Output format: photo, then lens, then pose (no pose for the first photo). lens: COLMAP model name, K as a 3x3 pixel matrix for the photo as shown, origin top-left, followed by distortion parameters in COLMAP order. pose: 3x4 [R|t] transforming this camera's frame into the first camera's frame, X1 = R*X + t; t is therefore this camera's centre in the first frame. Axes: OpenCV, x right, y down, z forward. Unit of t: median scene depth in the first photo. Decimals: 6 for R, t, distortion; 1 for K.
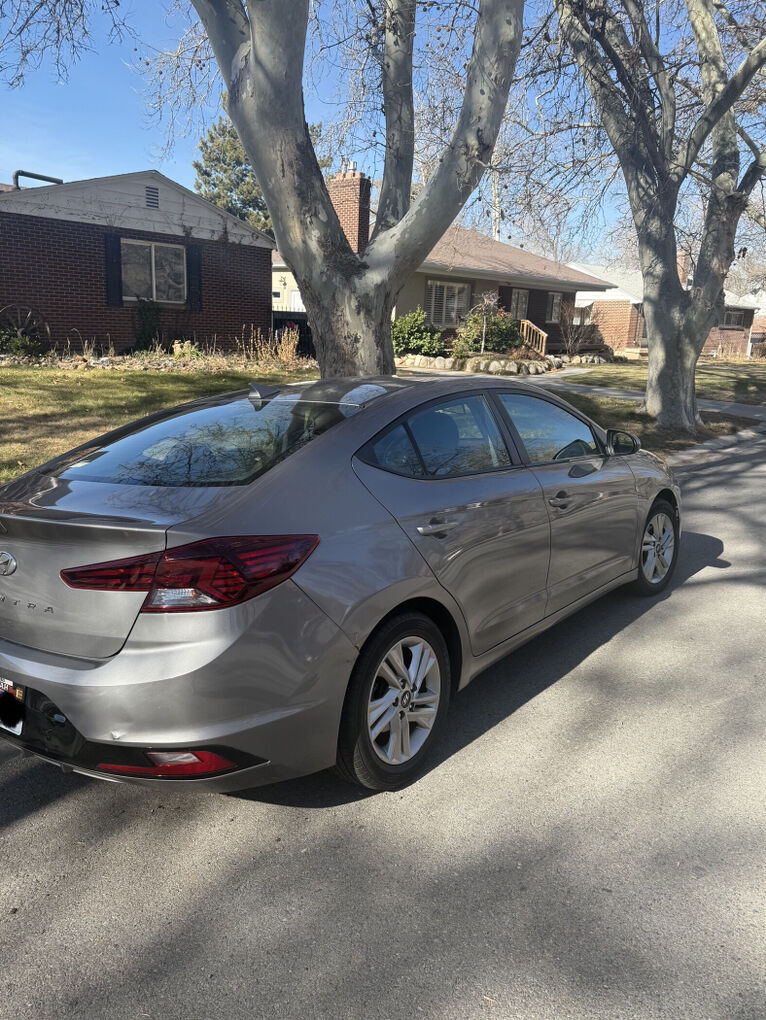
lens RADIAL K [[821.8, 0, 382.7], [0, 821.8, 508.6], [0, 0, 1]] dist [-0.001737, -0.000023]
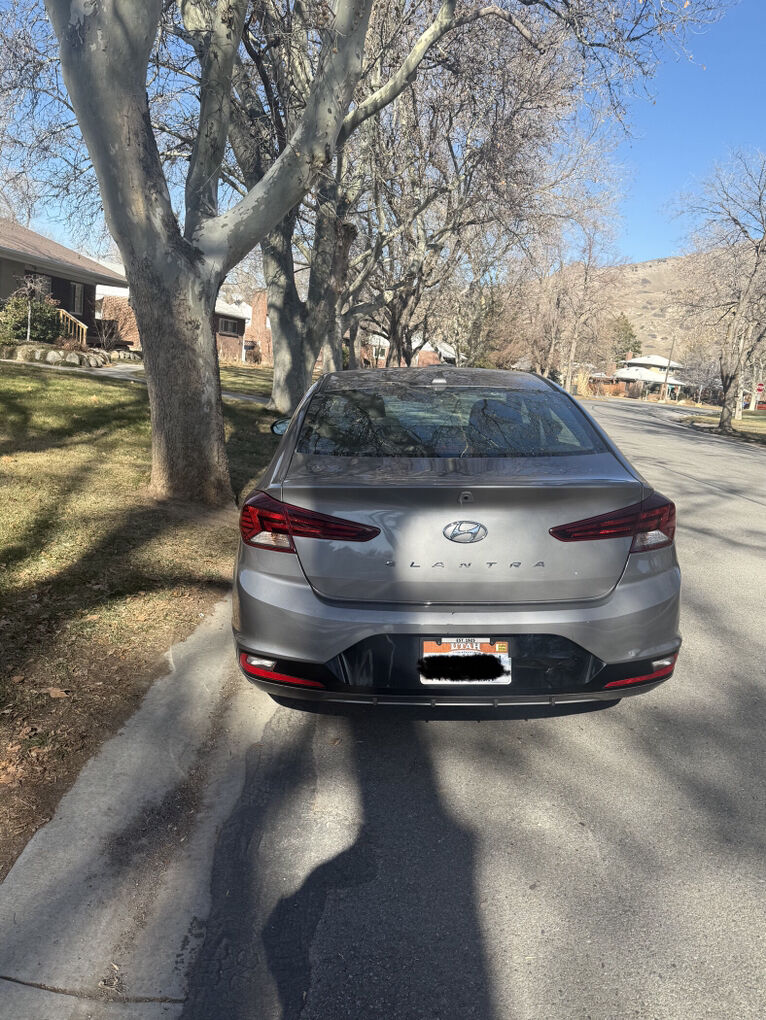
lens RADIAL K [[821.8, 0, 382.4], [0, 821.8, 512.2], [0, 0, 1]] dist [-0.001737, -0.000023]
pose [[0.796004, -0.046401, 0.603510, -0.459647], [0.042963, 0.998874, 0.020131, 0.007443], [-0.603765, 0.009904, 0.797101, 0.081204]]
